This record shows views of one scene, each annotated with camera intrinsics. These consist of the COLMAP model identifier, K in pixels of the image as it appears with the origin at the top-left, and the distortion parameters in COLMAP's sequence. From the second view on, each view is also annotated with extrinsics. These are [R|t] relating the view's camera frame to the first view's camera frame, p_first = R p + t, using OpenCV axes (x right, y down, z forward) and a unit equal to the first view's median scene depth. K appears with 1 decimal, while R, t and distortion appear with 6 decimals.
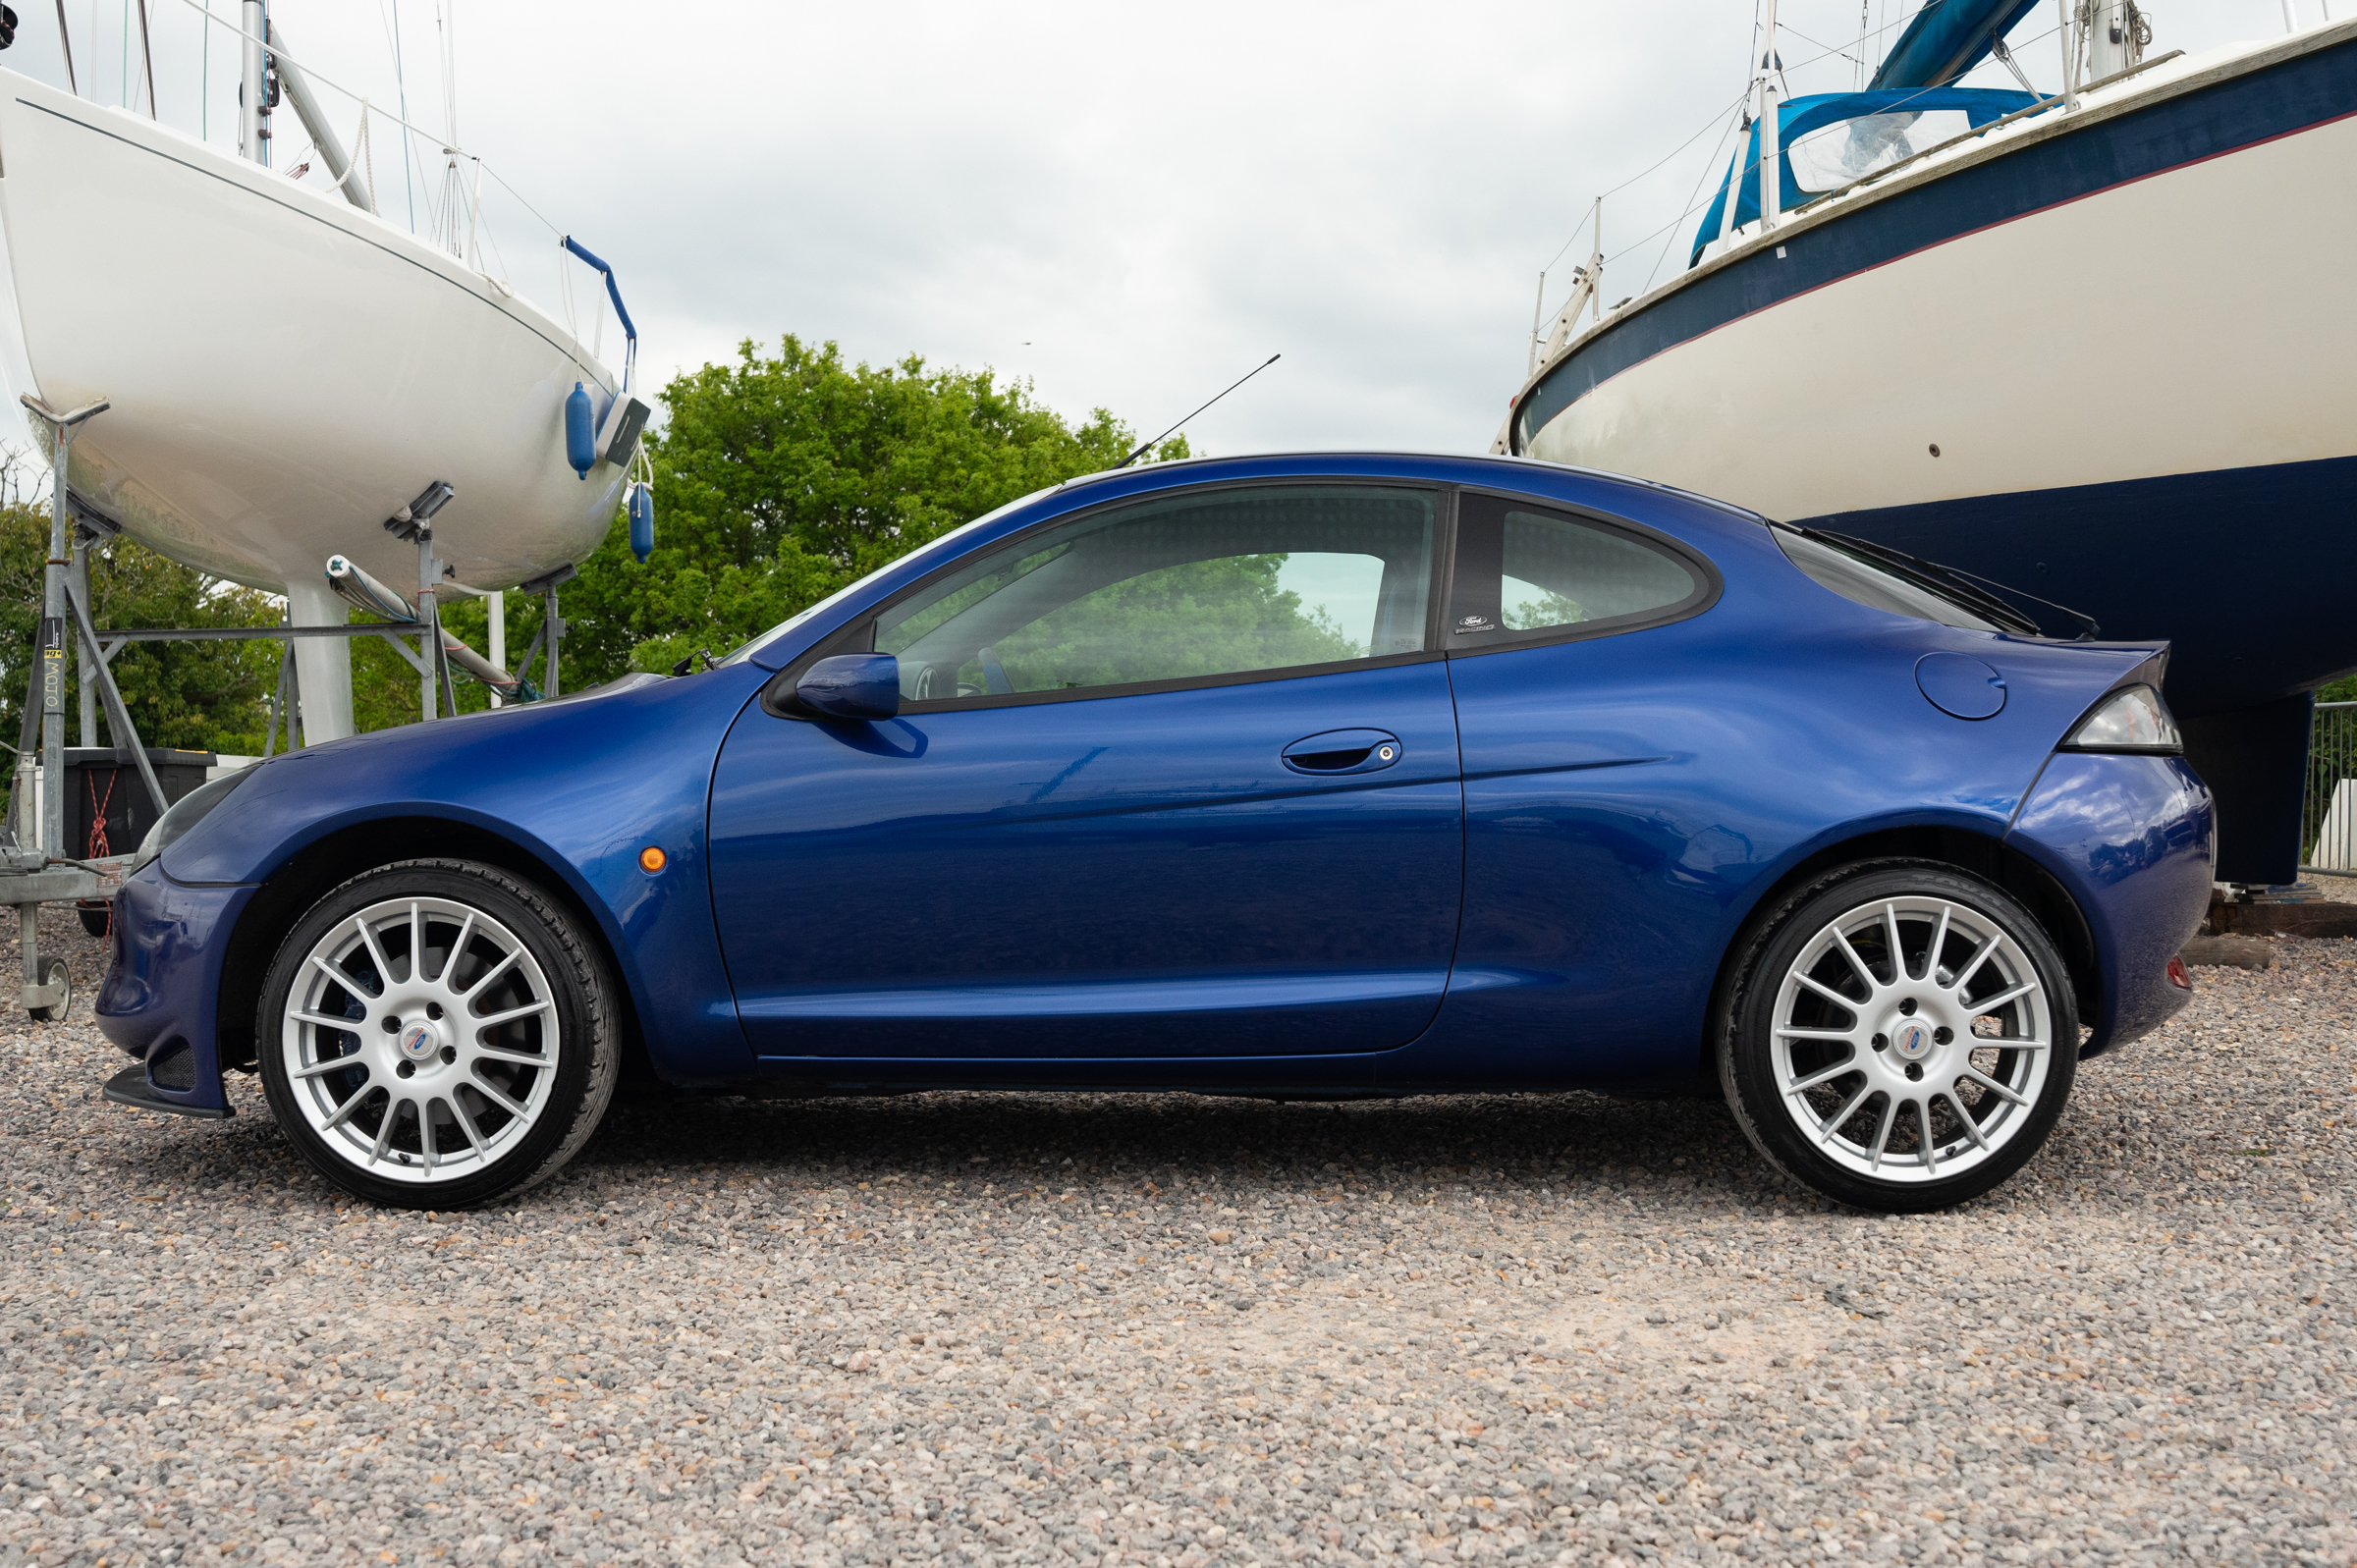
lens RADIAL K [[2650.2, 0, 1219.3], [0, 2650.2, 871.5], [0, 0, 1]] dist [-0.136499, 0.000000]
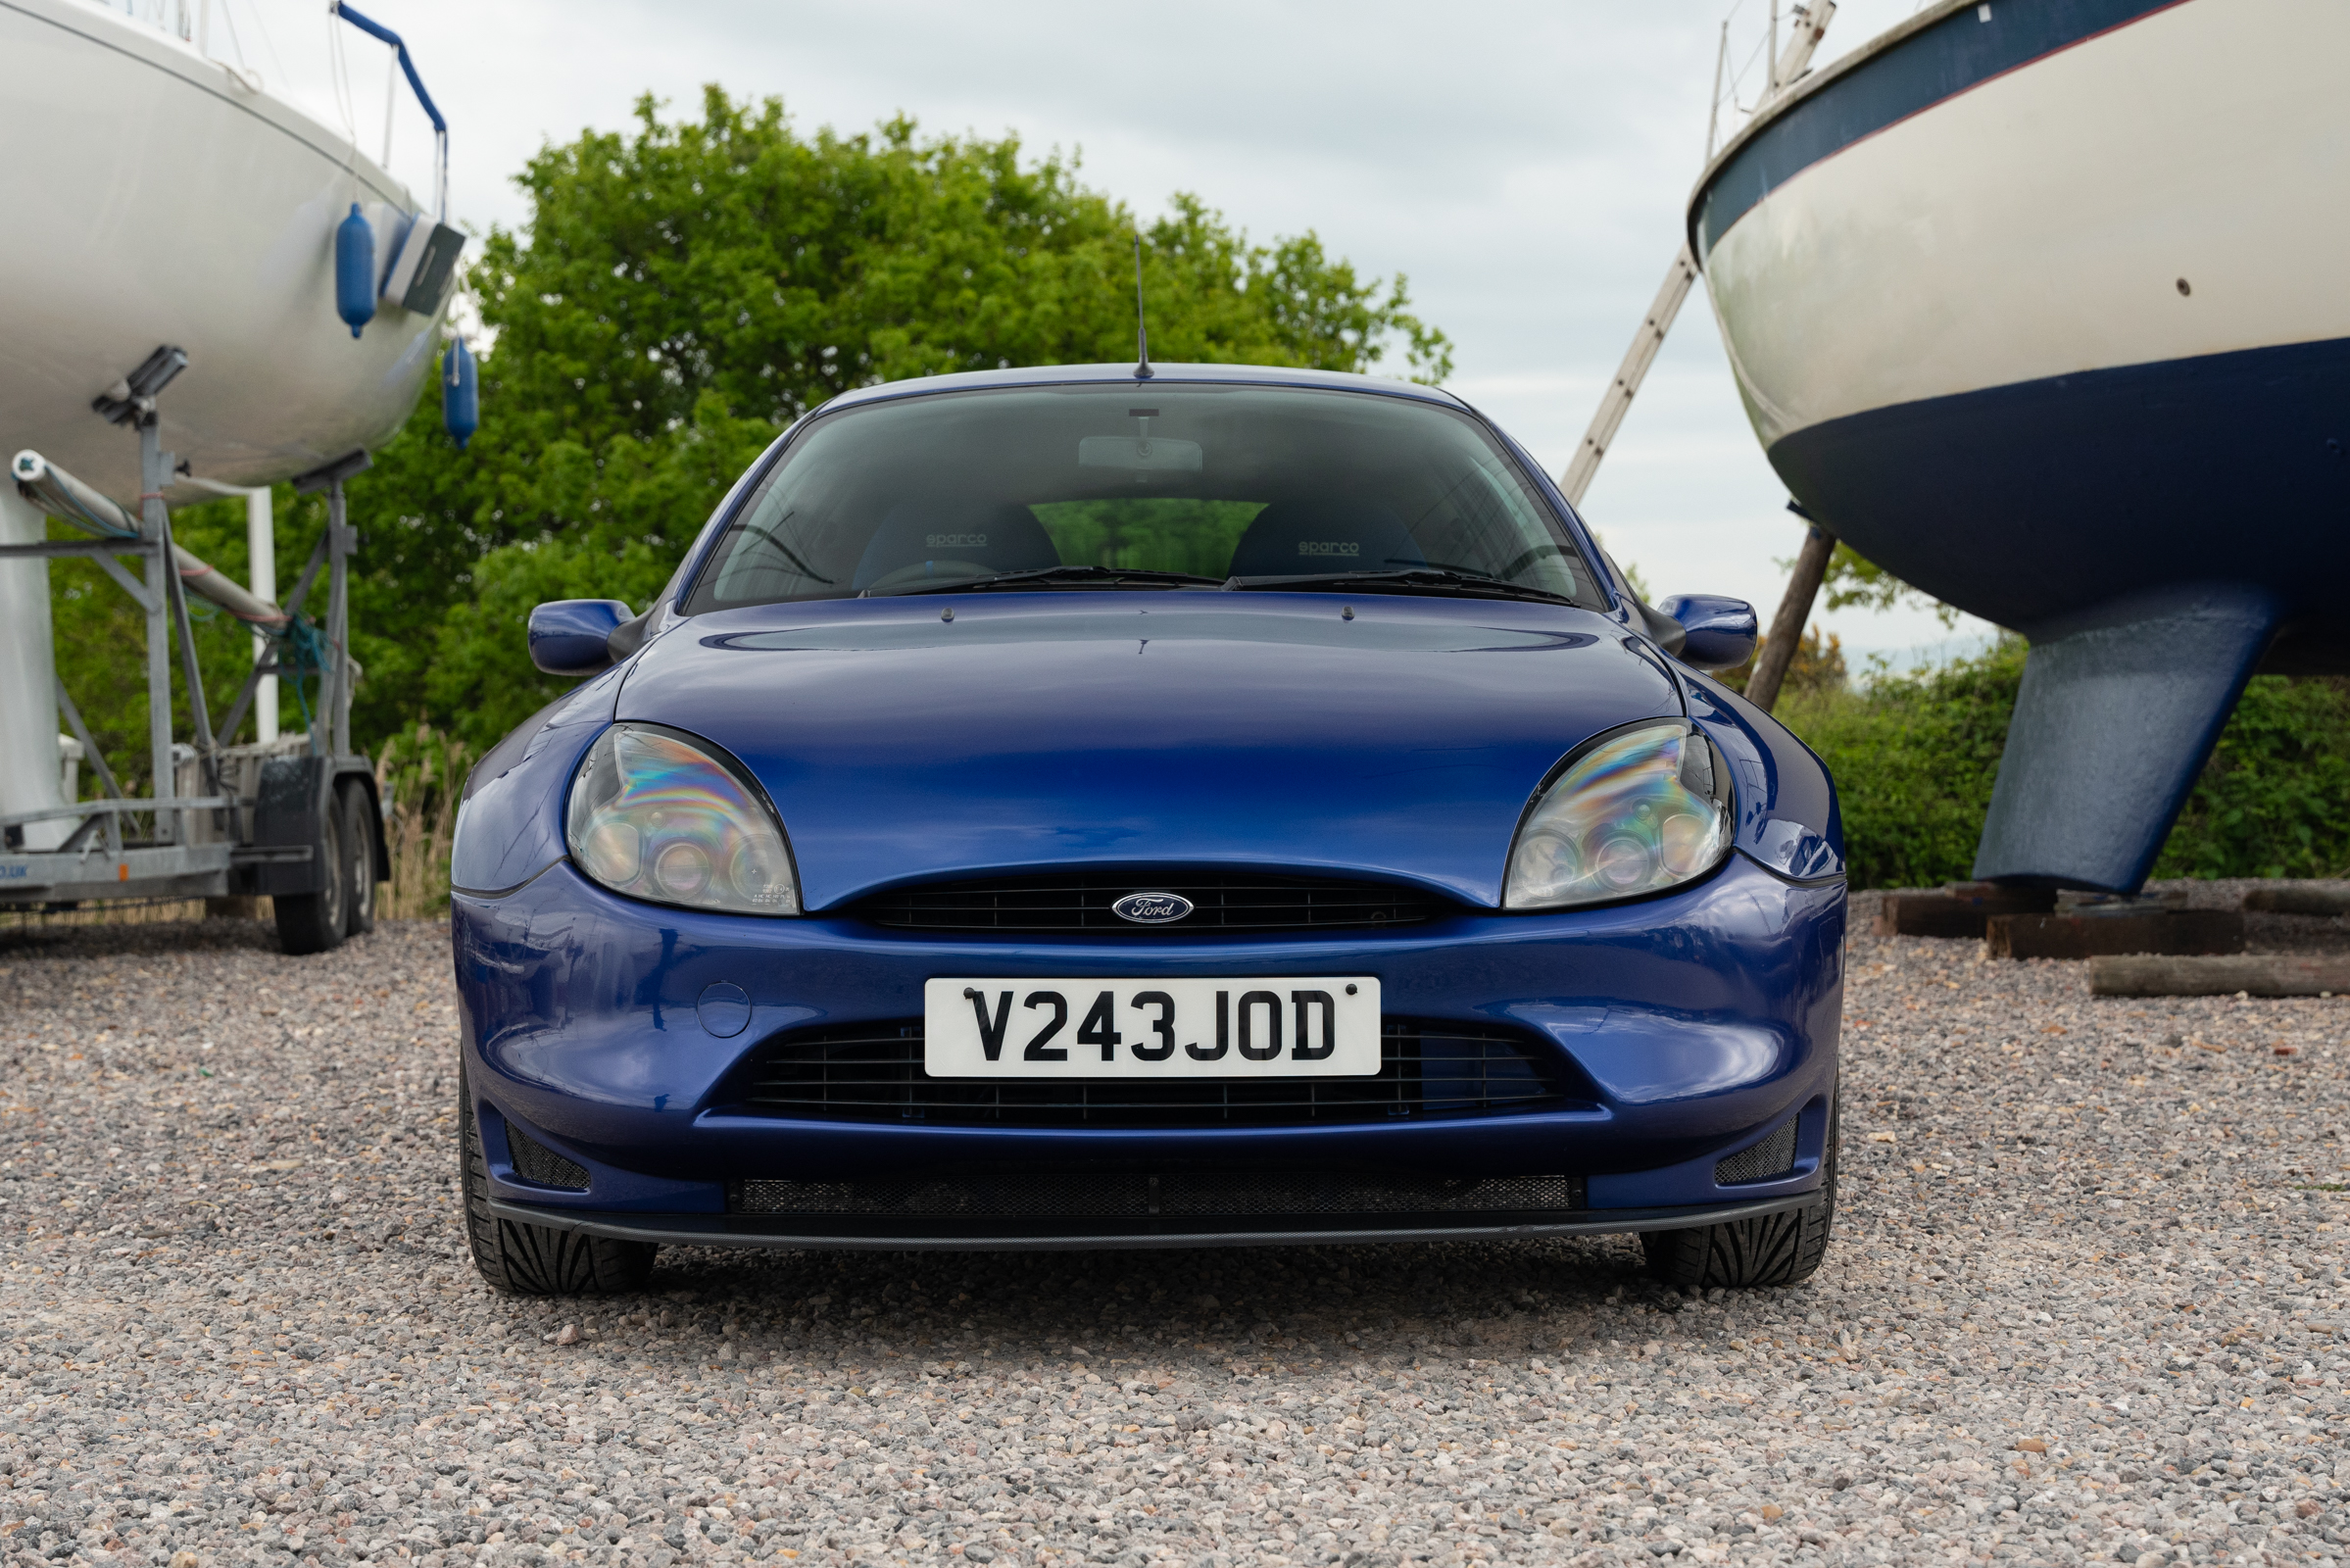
lens RADIAL K [[4293.1, 0, 1207.8], [0, 4293.1, 950.1], [0, 0, 1]] dist [0.033241, 0.000000]
pose [[0.998151, -0.002998, -0.060715, 0.148958], [0.003567, 0.999951, 0.009273, 0.023533], [0.060685, -0.009473, 0.998112, -0.431648]]
